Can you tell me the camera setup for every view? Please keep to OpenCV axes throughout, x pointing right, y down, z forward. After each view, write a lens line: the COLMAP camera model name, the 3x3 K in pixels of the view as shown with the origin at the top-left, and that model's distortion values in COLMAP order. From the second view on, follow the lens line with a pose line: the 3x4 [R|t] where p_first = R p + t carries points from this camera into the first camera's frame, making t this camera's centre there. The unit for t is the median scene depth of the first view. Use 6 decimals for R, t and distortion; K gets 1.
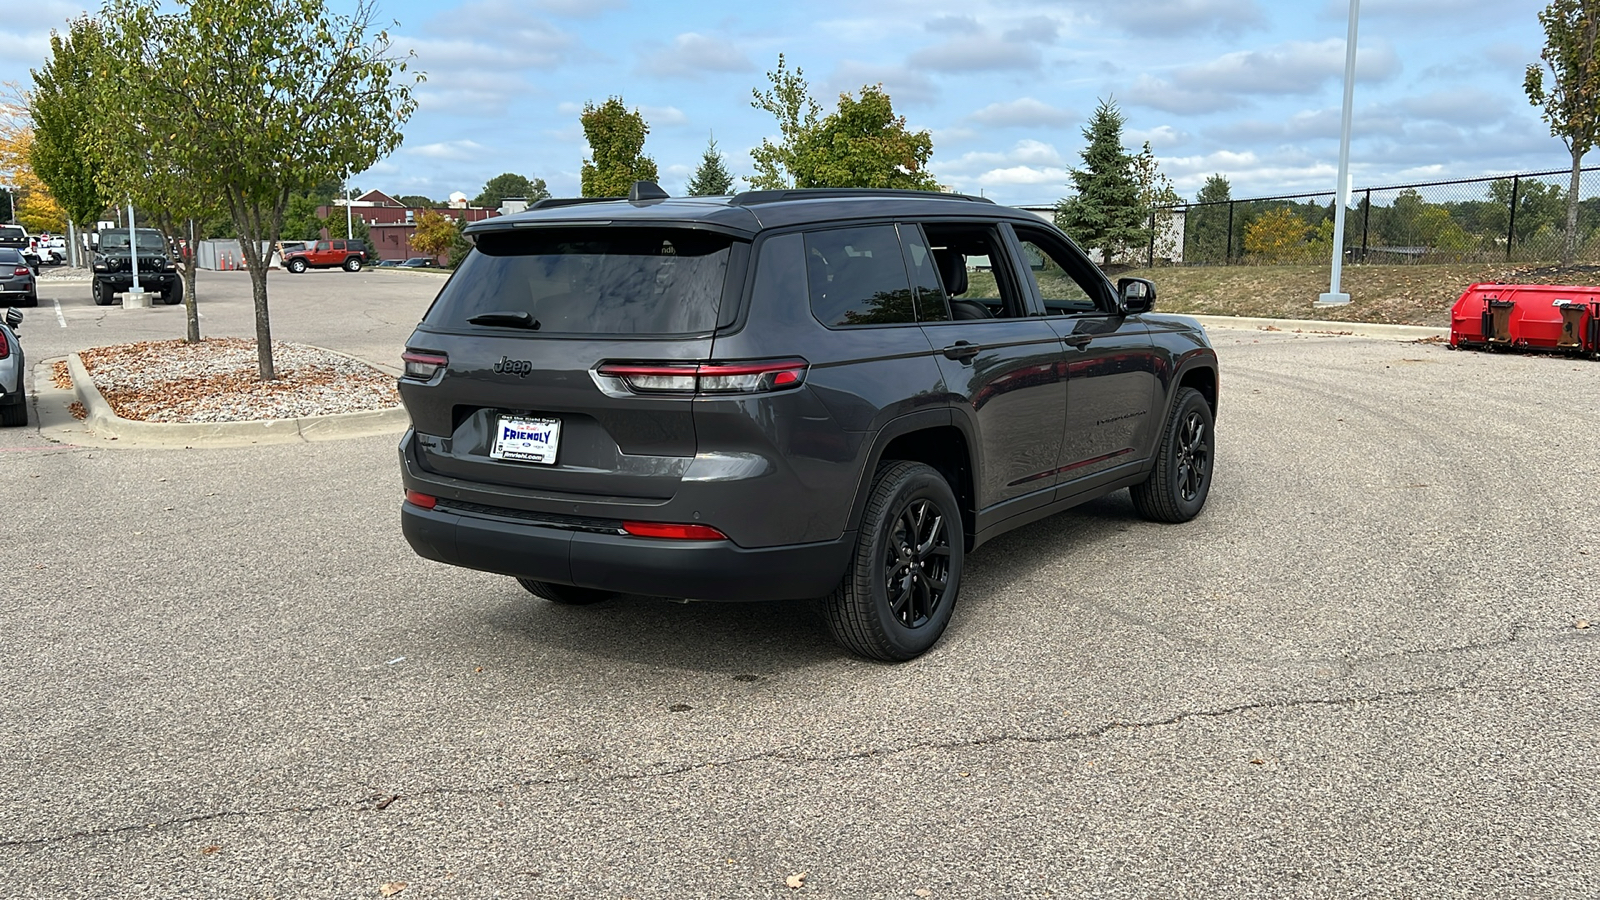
lens RADIAL K [[1368.0, 0, 800.0], [0, 1368.0, 450.0], [0, 0, 1]] dist [0.091830, -0.131645]
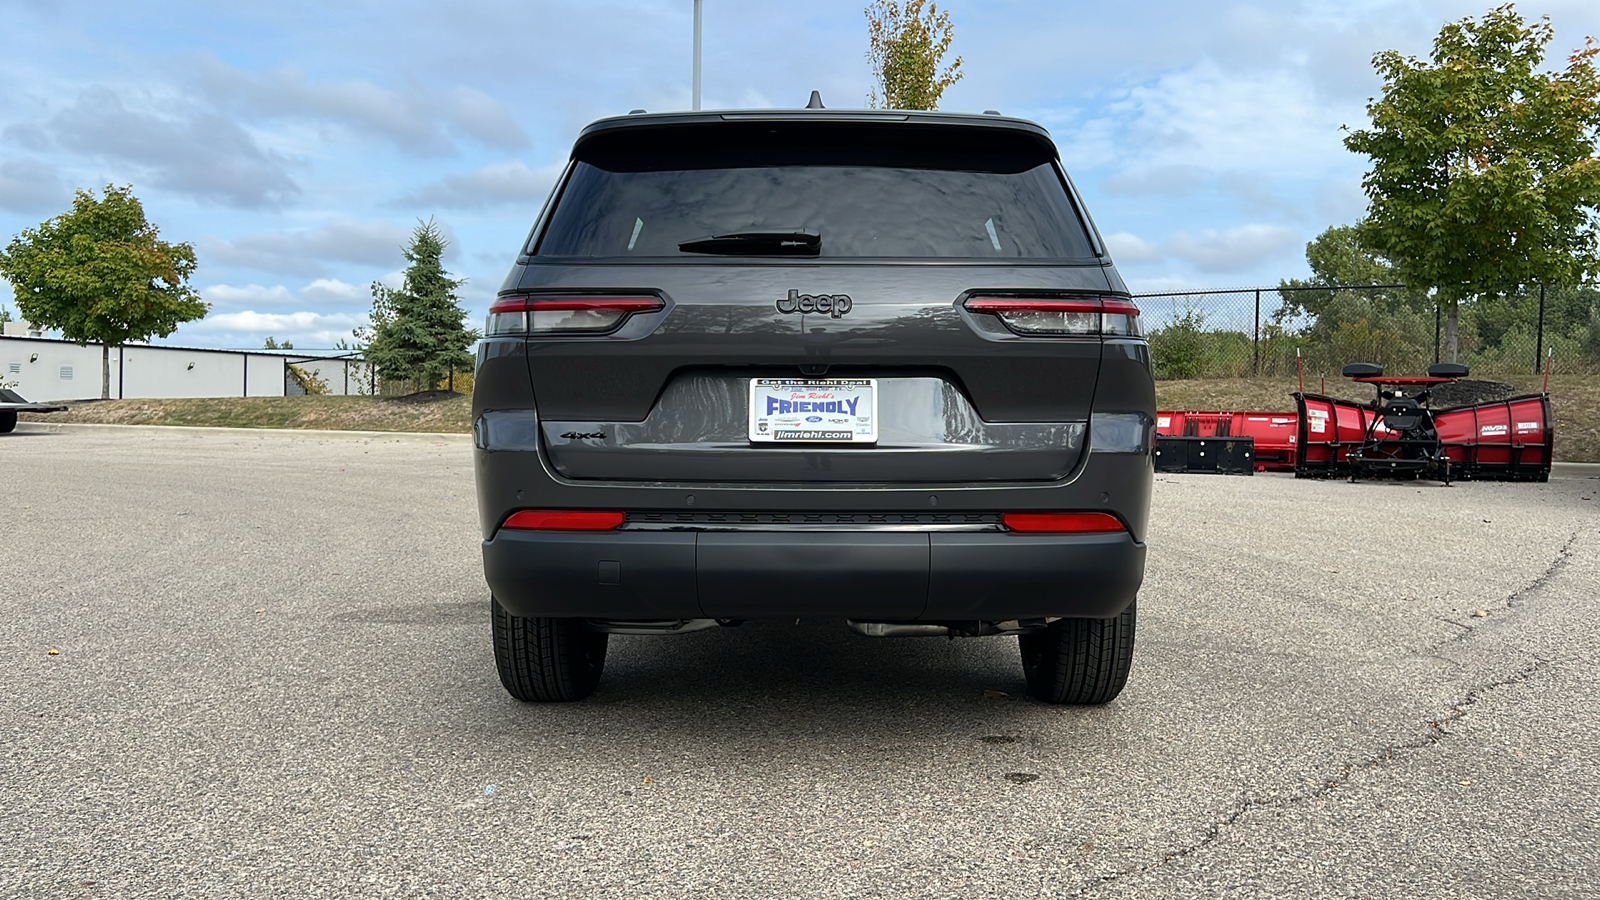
lens RADIAL K [[1375.6, 0, 808.0], [0, 1375.6, 448.4], [0, 0, 1]] dist [0.060934, -0.081778]
pose [[0.828432, -0.000589, 0.560089, -0.399433], [0.064590, 0.993428, -0.094491, 0.051396], [-0.556352, 0.114456, 0.823026, 0.295248]]
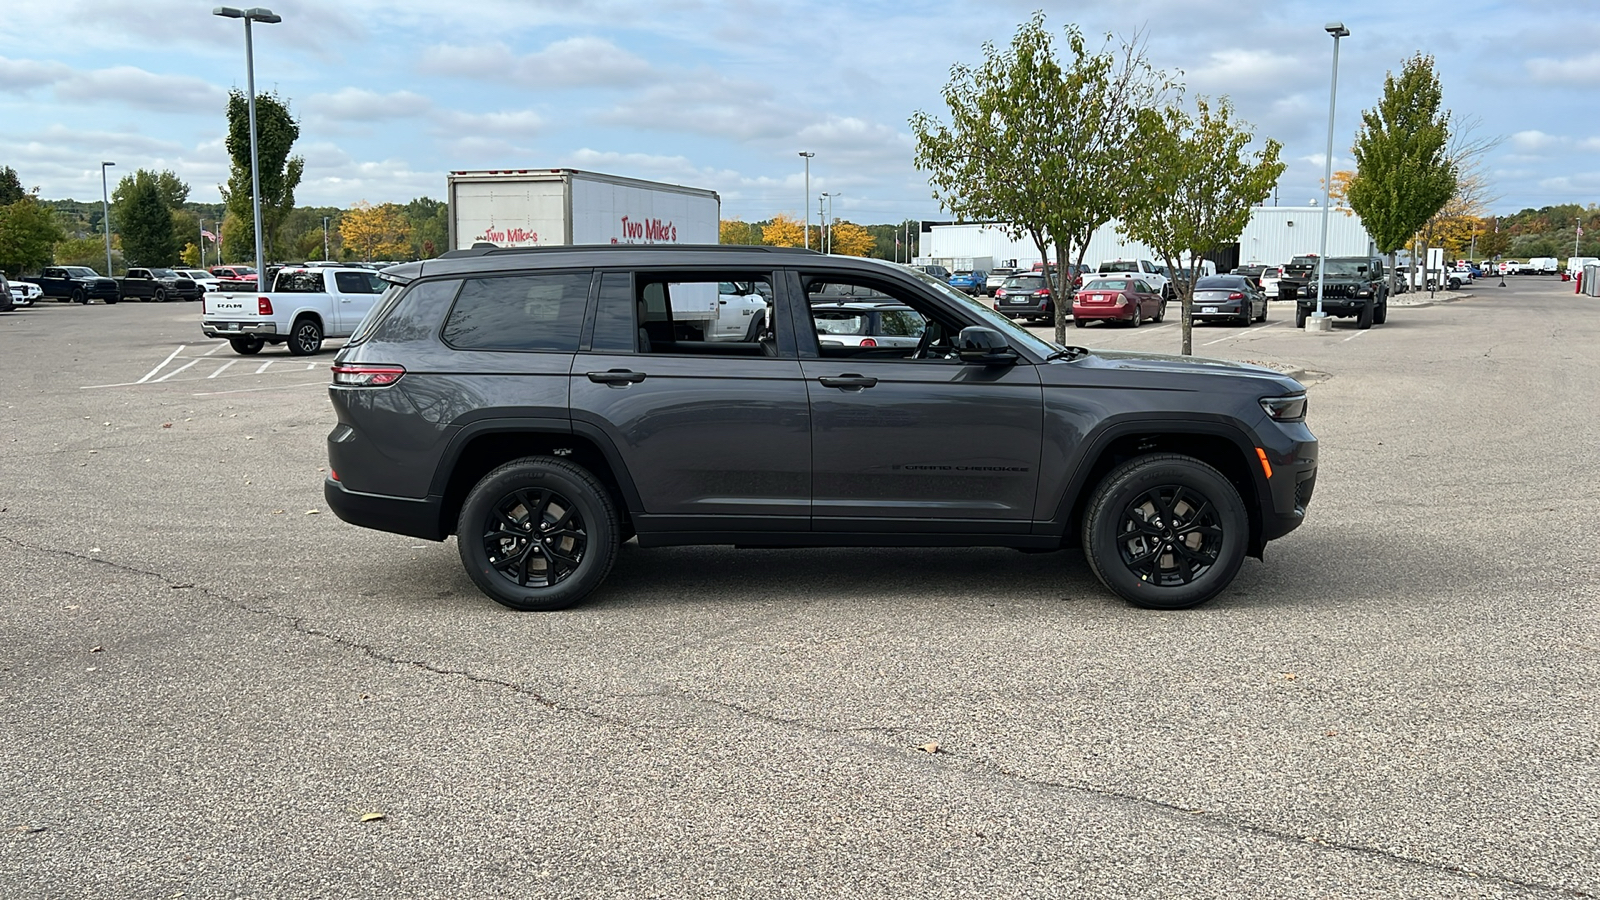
lens RADIAL K [[1368.0, 0, 800.0], [0, 1368.0, 450.0], [0, 0, 1]] dist [0.091830, -0.131645]
pose [[0.529537, 0.106290, -0.841601, 0.948662], [-0.120070, 0.991522, 0.049676, -0.066390], [0.839746, 0.074746, 0.537810, 0.380509]]
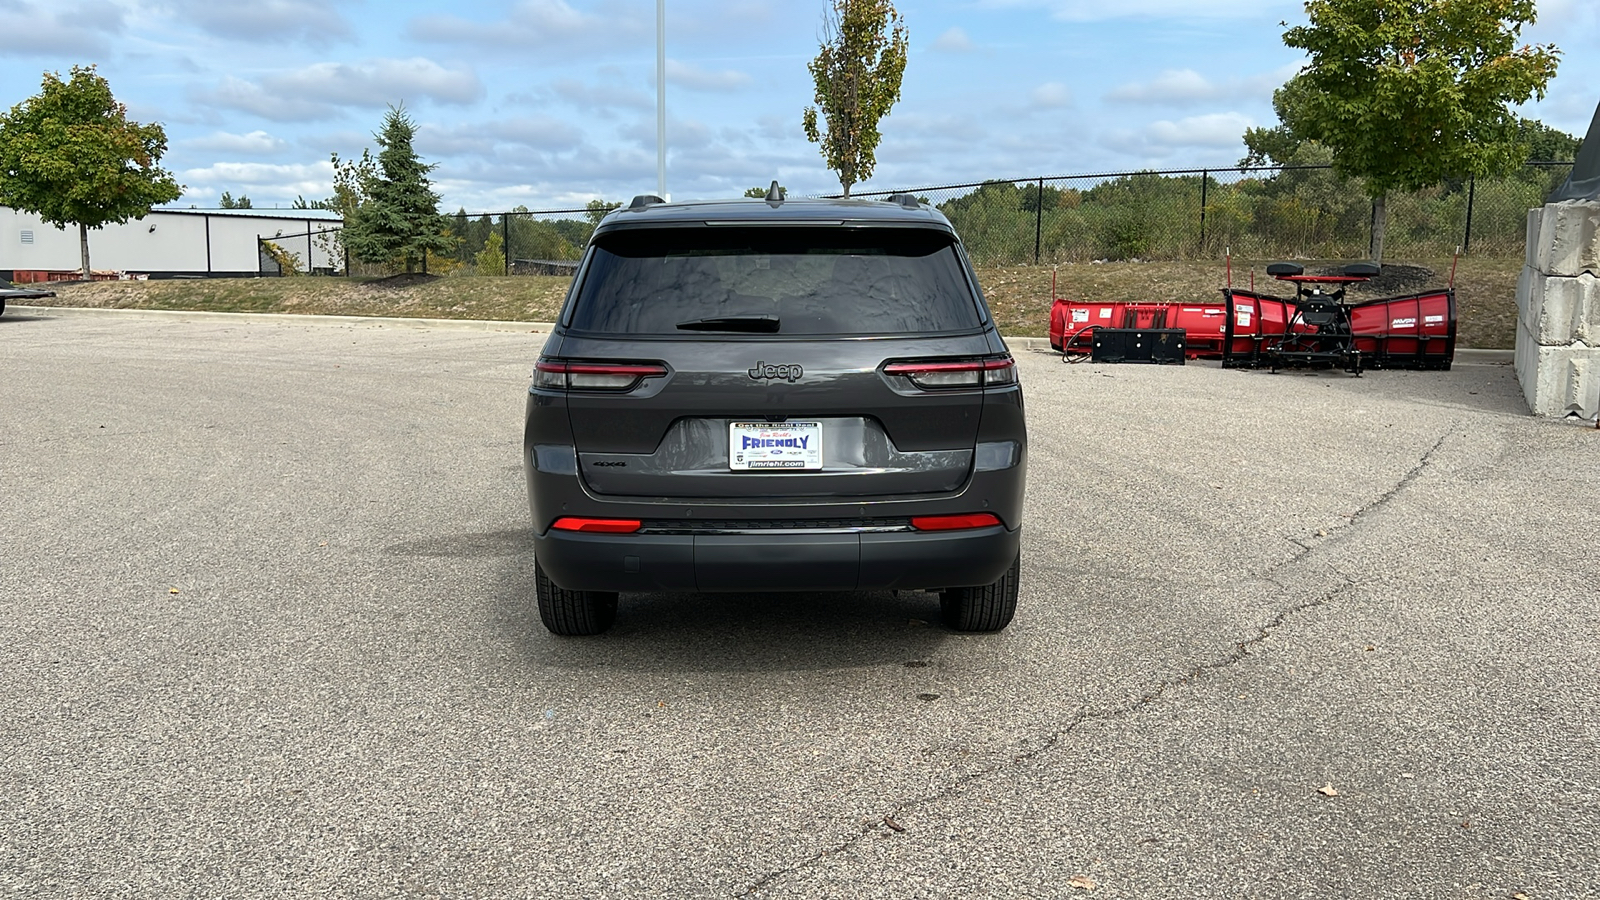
lens RADIAL K [[1368.0, 0, 800.0], [0, 1368.0, 450.0], [0, 0, 1]] dist [0.091830, -0.131645]
pose [[0.817890, -0.071768, 0.570882, -0.495949], [0.076246, 0.996959, 0.016097, -0.013195], [-0.570301, 0.030362, 0.820874, 0.140521]]
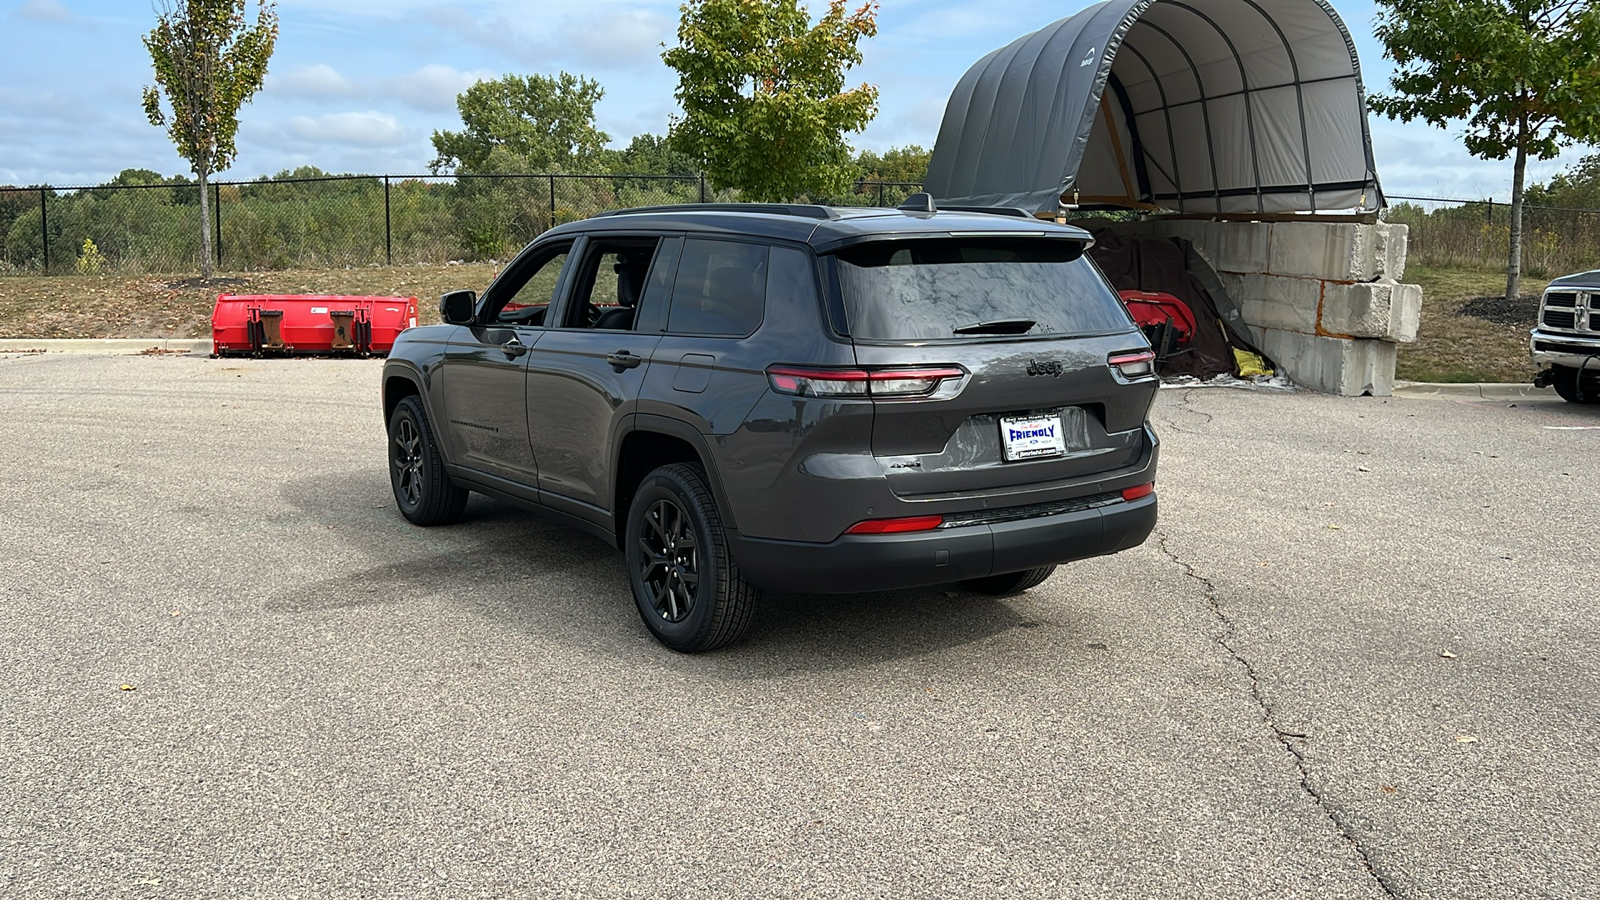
lens RADIAL K [[1368.0, 0, 800.0], [0, 1368.0, 450.0], [0, 0, 1]] dist [0.091830, -0.131645]
pose [[0.365896, -0.121563, 0.922682, -0.843630], [0.130825, 0.988306, 0.078329, -0.070691], [-0.921415, 0.092050, 0.377521, 0.520774]]
